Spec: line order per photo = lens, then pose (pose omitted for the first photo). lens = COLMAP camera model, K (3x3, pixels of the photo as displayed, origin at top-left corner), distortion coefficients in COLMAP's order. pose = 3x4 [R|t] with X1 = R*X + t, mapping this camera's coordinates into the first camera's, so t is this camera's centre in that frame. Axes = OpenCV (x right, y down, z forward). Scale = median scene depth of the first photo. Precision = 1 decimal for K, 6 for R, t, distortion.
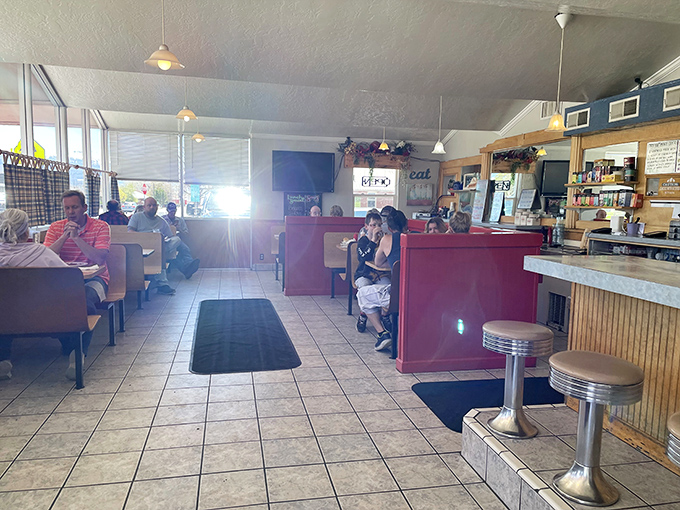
lens RADIAL K [[511.6, 0, 340.7], [0, 511.6, 236.7], [0, 0, 1]] dist [0.107951, -0.172088]
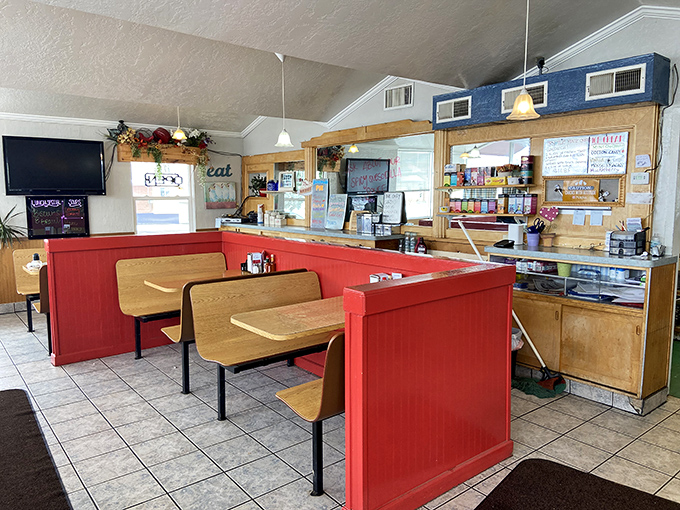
lens RADIAL K [[511.6, 0, 340.7], [0, 511.6, 236.7], [0, 0, 1]] dist [0.107951, -0.172088]
pose [[0.894356, -0.052470, 0.444268, -0.048511], [0.048192, 0.998619, 0.020926, -0.025690], [-0.444753, 0.002695, 0.895649, 0.183110]]
